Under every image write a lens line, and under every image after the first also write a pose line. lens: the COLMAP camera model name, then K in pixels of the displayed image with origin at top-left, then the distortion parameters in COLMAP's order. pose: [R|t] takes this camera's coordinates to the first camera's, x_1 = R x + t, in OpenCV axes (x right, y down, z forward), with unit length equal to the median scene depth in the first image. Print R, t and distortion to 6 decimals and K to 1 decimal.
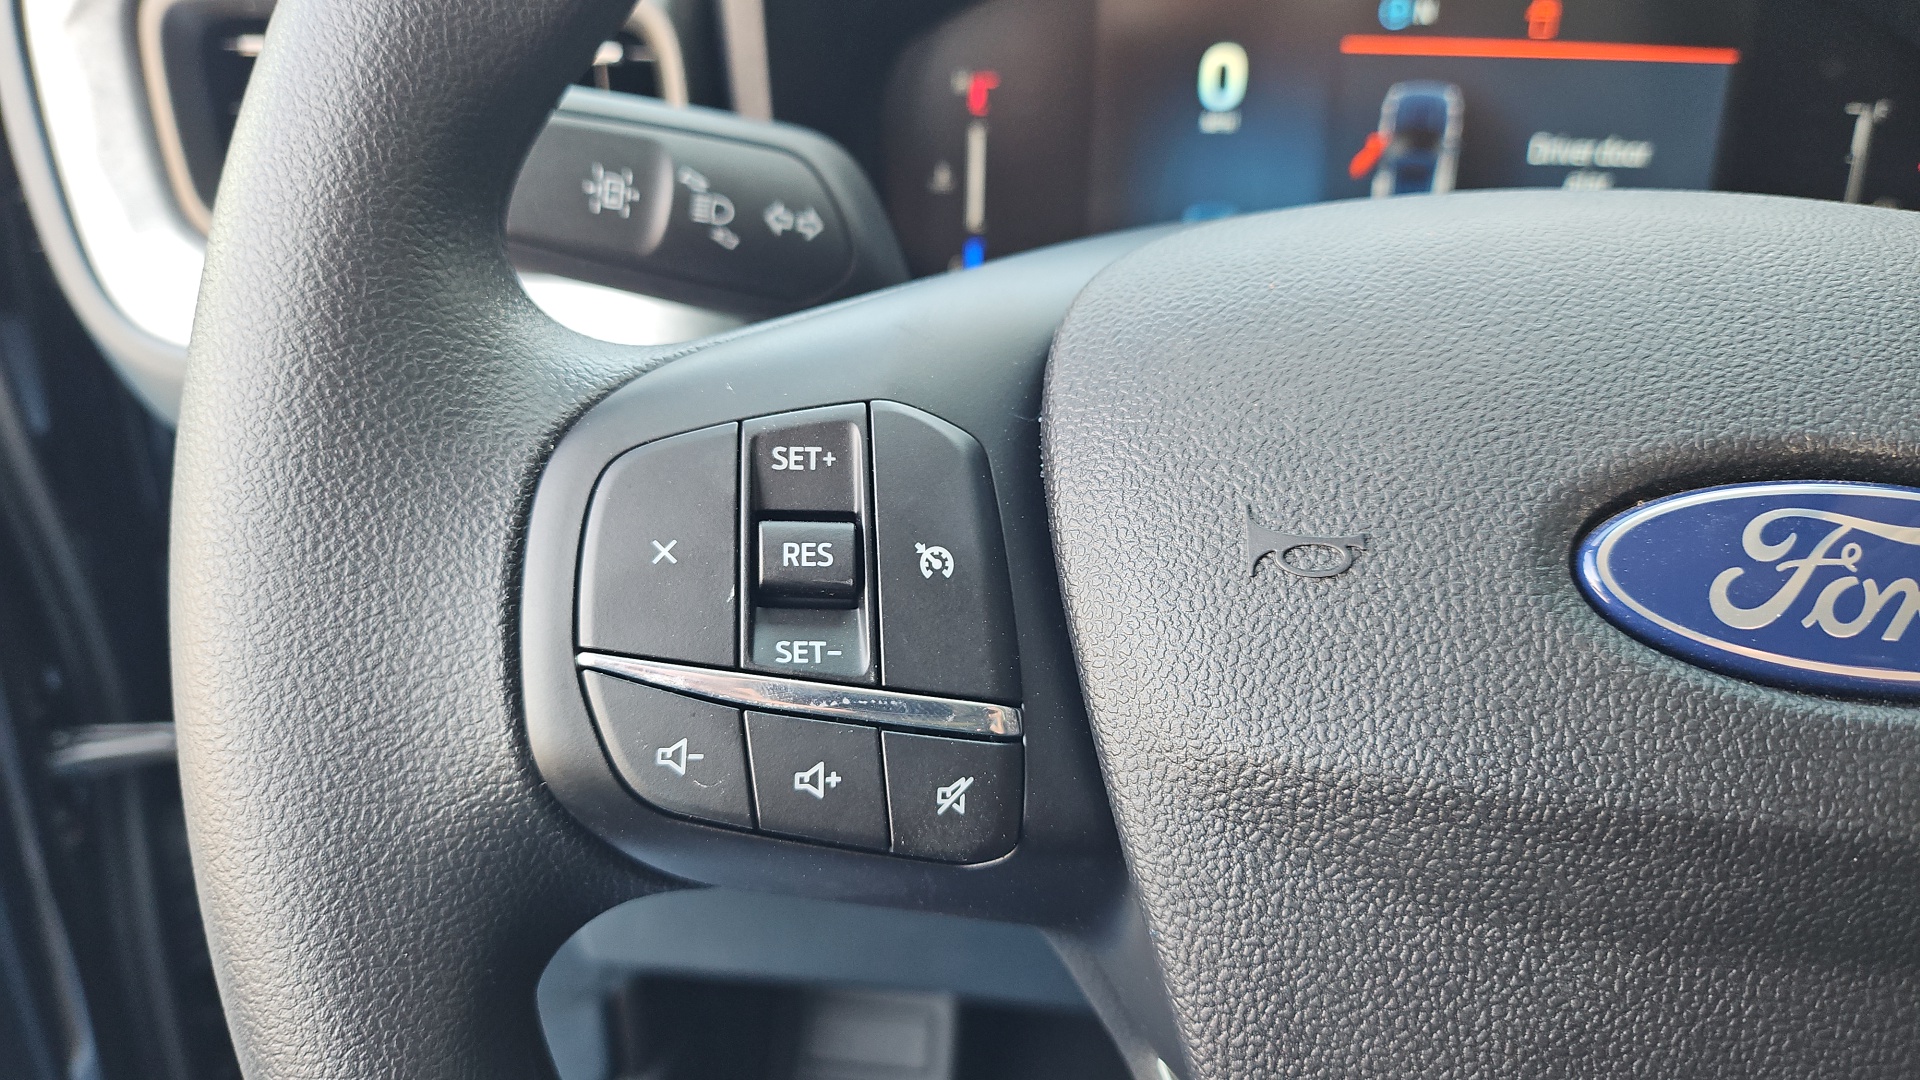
lens RADIAL K [[1379.6, 0, 960.0], [0, 1379.6, 540.0], [0, 0, 1]] dist [0.037403, -0.057565]
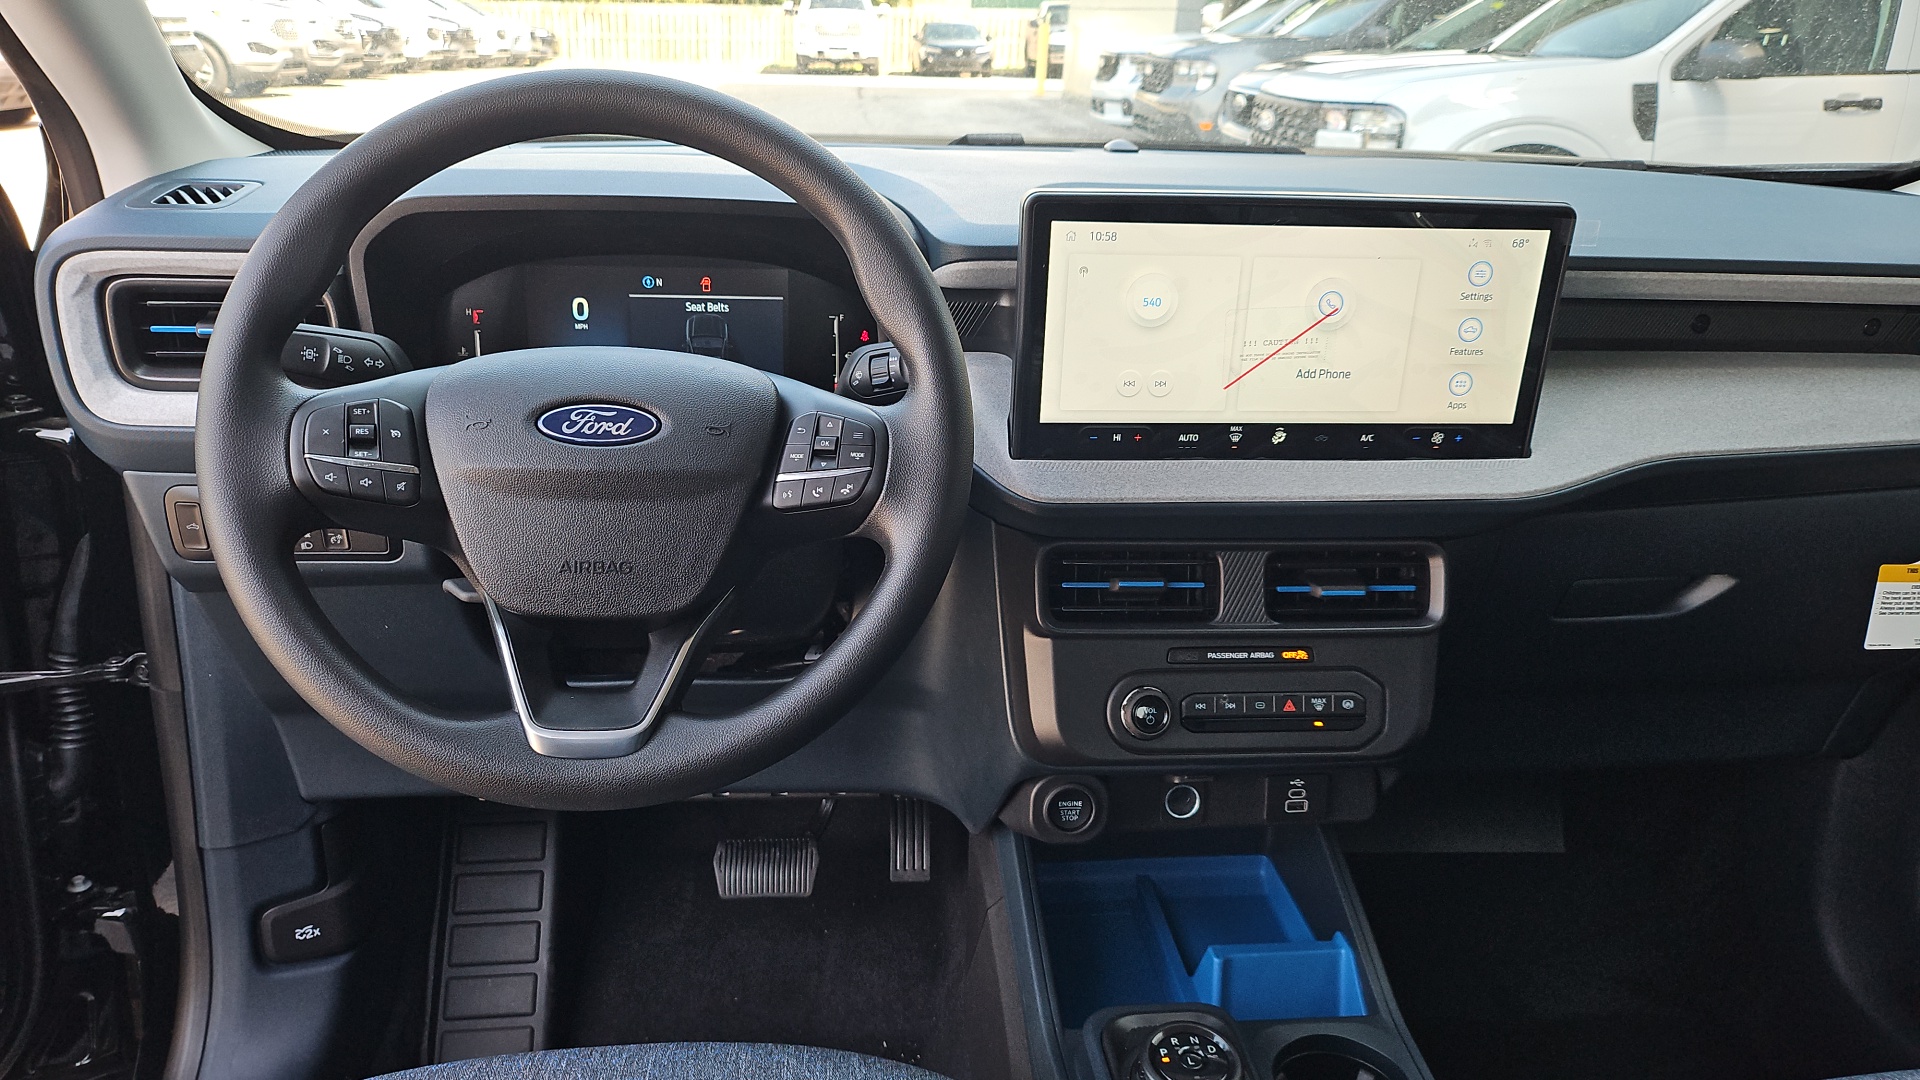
lens RADIAL K [[1365.2, 0, 1003.7], [0, 1365.2, 539.6], [0, 0, 1]] dist [0.043074, 0.002028]
pose [[0.974132, -0.055298, 0.219107, 0.889680], [0.081938, 0.990047, -0.114421, 1.011846], [-0.210599, 0.129415, 0.968968, -3.593070]]
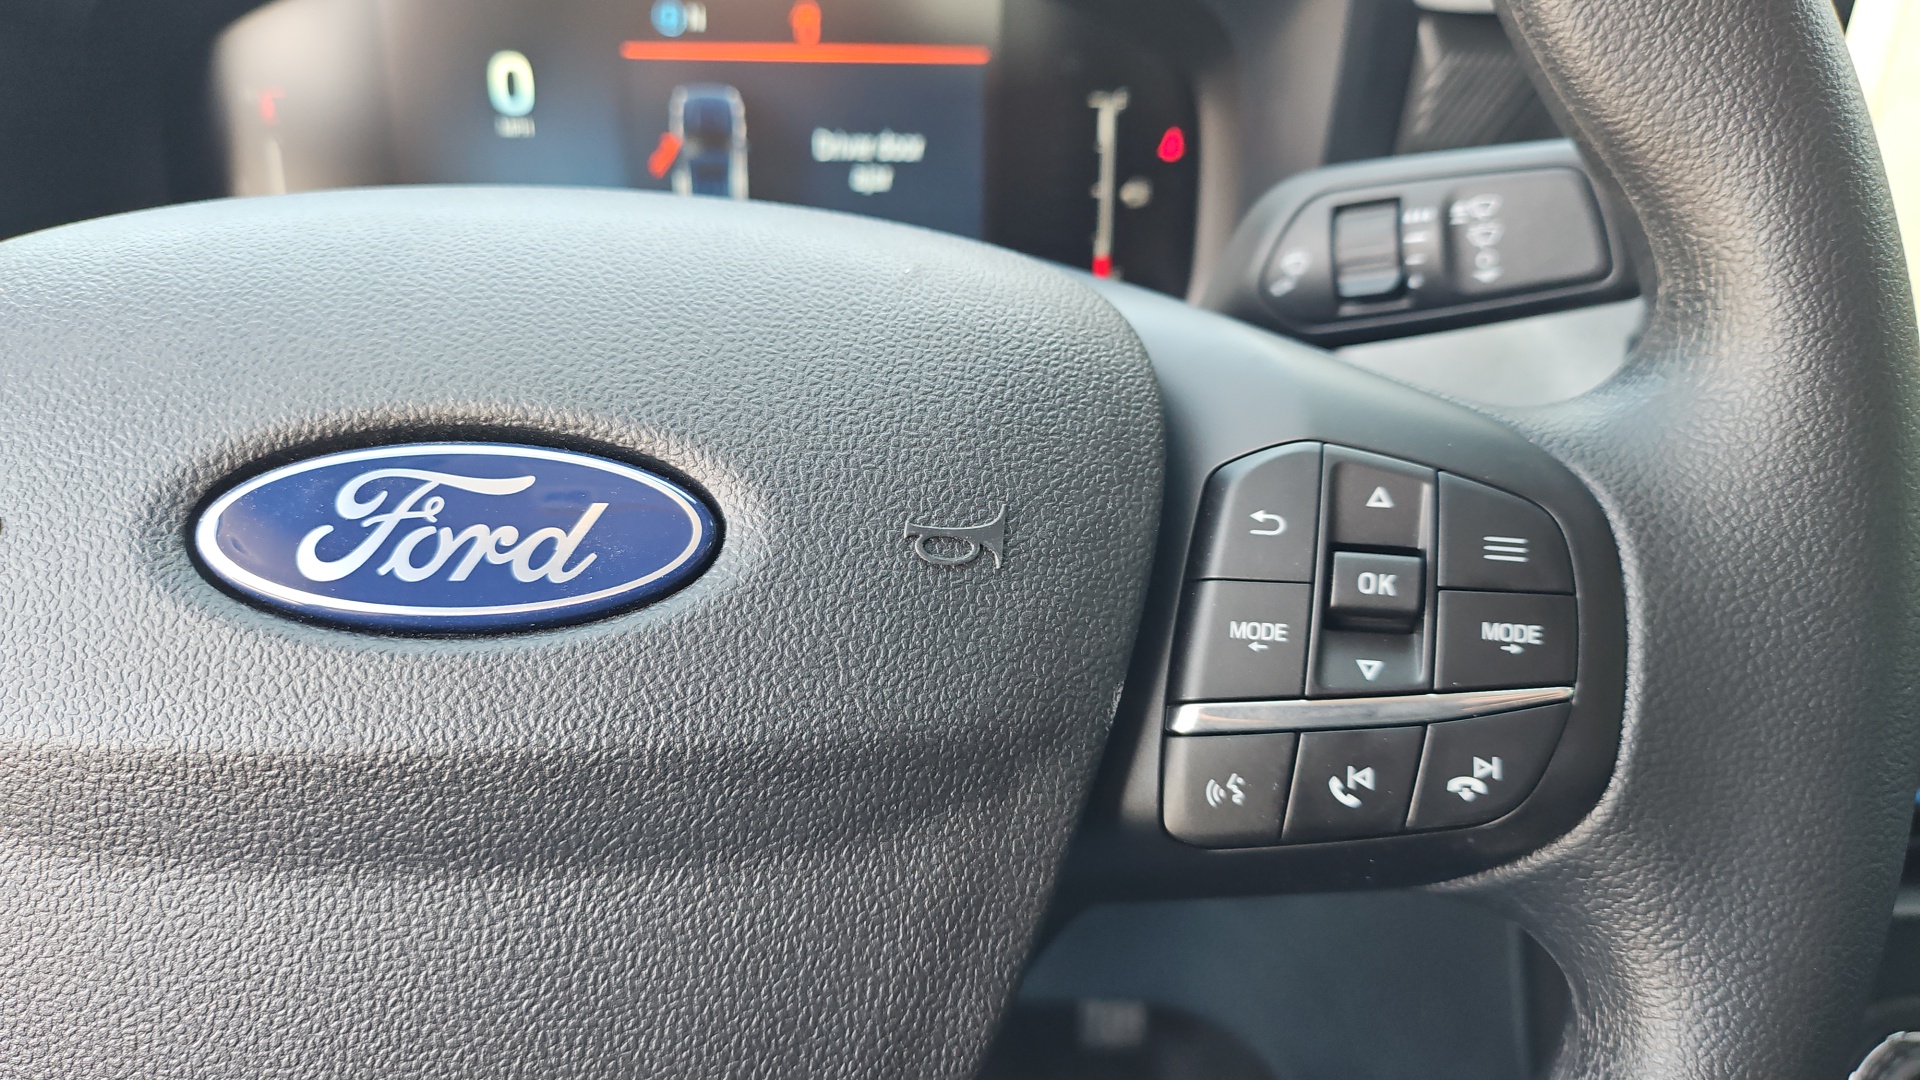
lens RADIAL K [[1399.6, 0, 964.6], [0, 1399.6, 528.0], [0, 0, 1]] dist [-0.010678, -0.009159]
pose [[0.985159, -0.068998, 0.157163, 0.814669], [0.070820, 0.997471, -0.006015, 0.059371], [-0.156351, 0.017056, 0.987554, -0.166882]]
